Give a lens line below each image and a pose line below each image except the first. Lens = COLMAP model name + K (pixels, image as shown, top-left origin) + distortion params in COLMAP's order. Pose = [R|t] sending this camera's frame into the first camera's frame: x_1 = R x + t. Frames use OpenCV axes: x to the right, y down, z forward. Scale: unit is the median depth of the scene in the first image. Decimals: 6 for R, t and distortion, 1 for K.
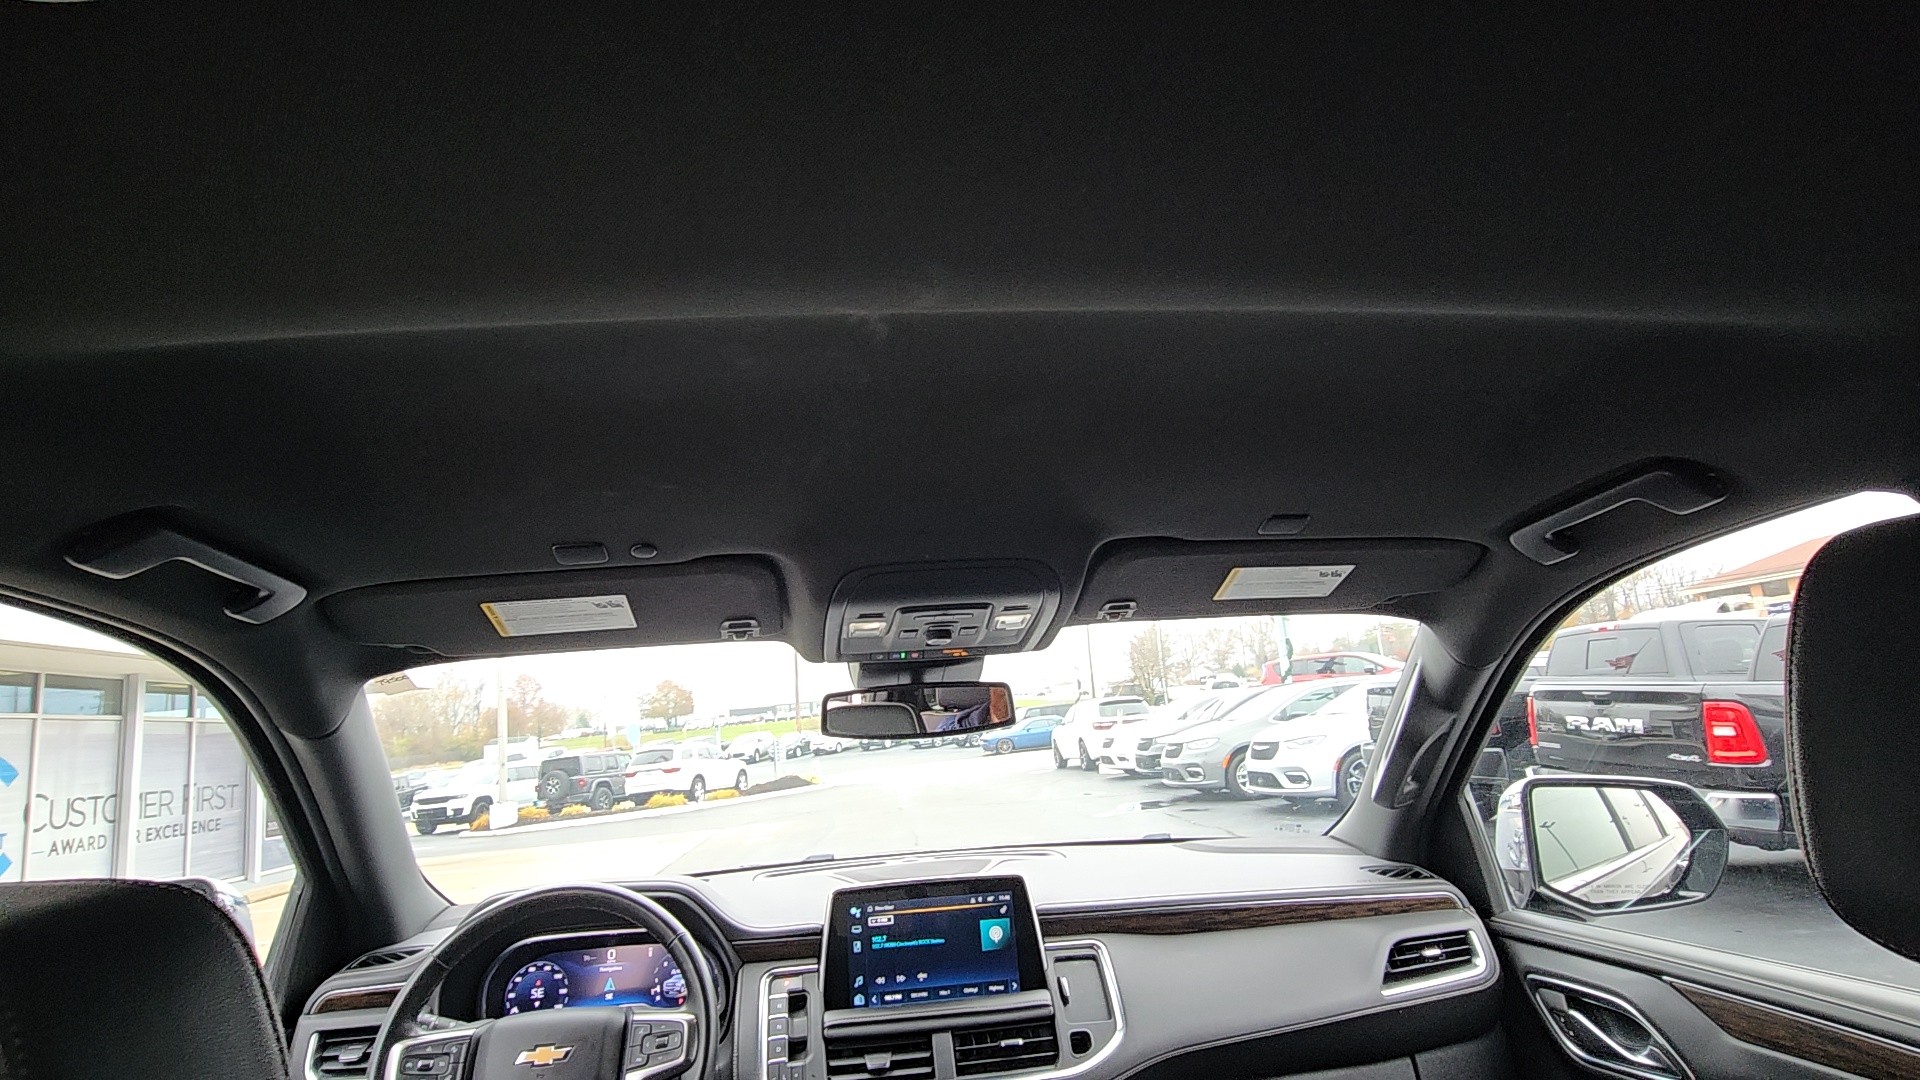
lens RADIAL K [[969.2, 0, 953.6], [0, 969.2, 555.0], [0, 0, 1]] dist [-0.000204, 0.000898]
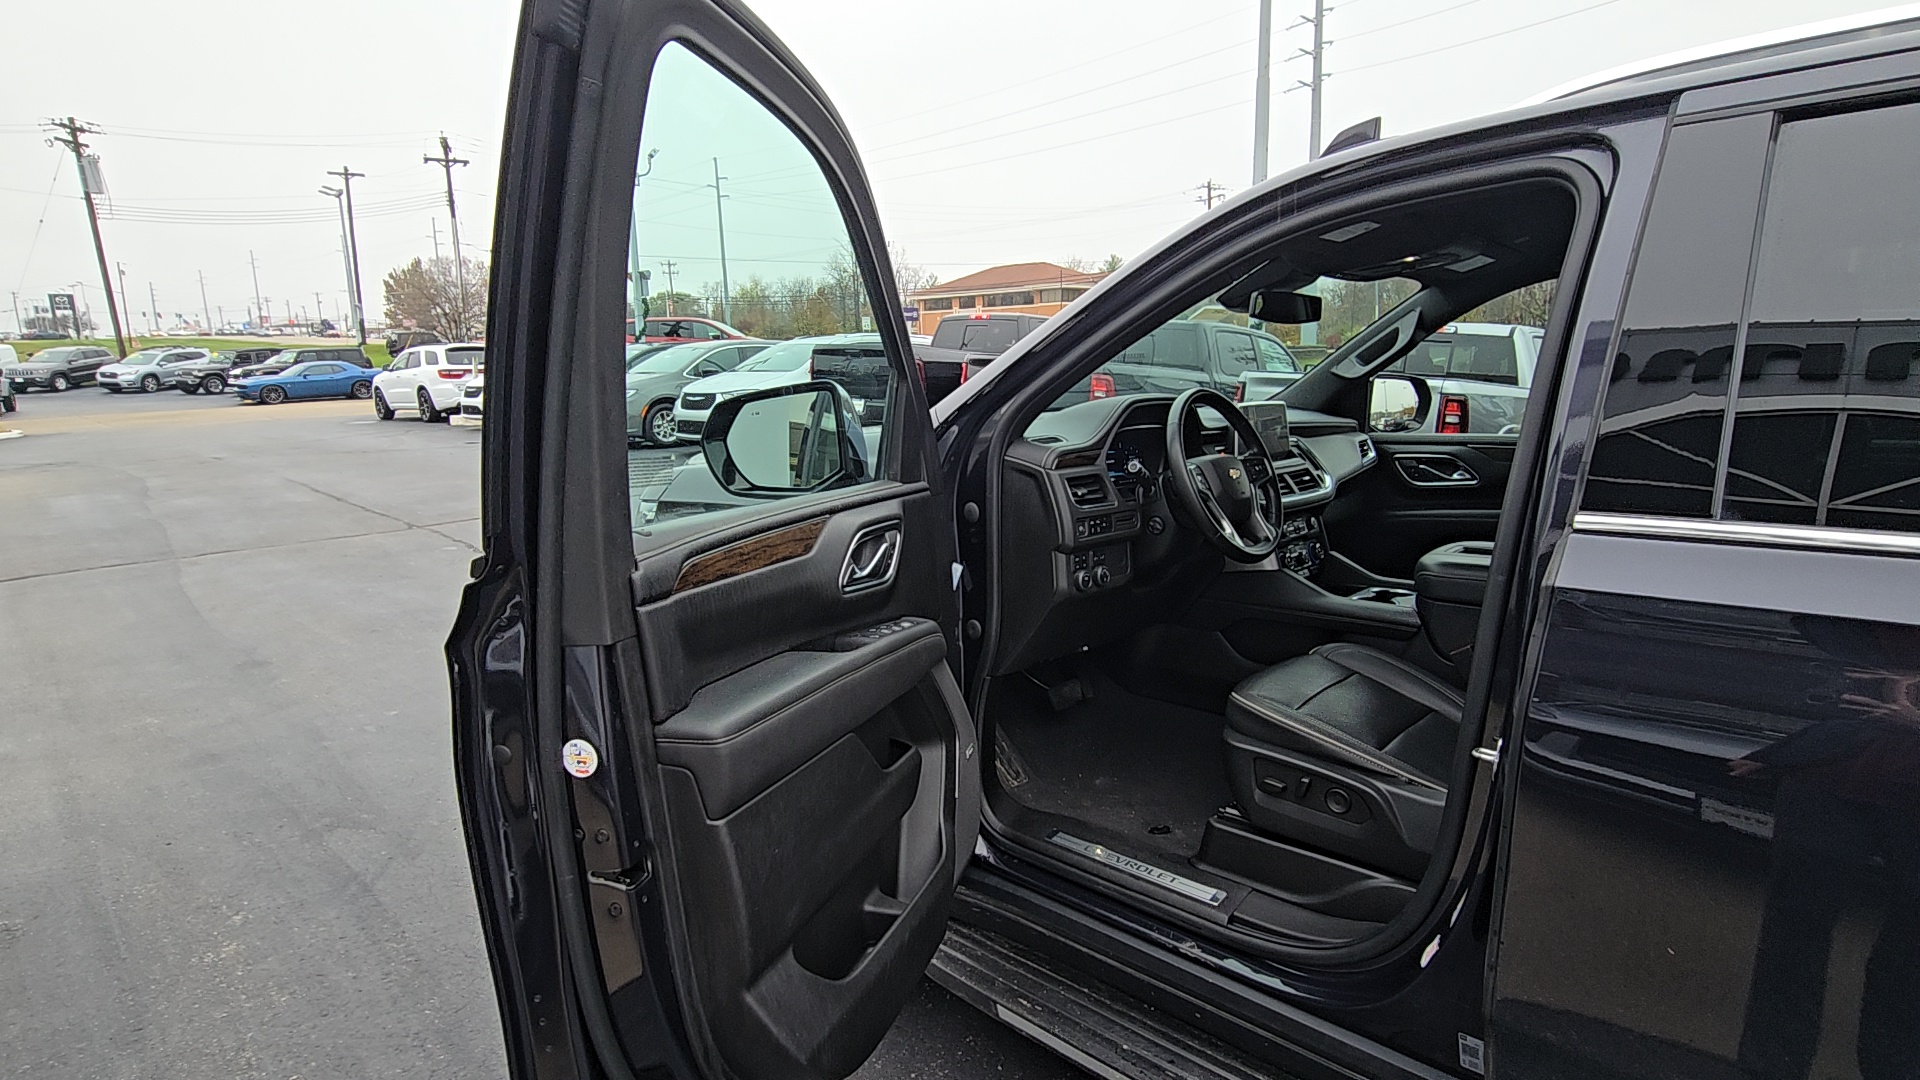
lens RADIAL K [[969.2, 0, 955.4], [0, 969.2, 545.7], [0, 0, 1]] dist [-0.000204, 0.000898]
pose [[0.759486, -0.055562, 0.648147, -1.088249], [-0.158727, 0.950404, 0.267466, 0.133016], [-0.630862, -0.306015, 0.712999, -0.003468]]
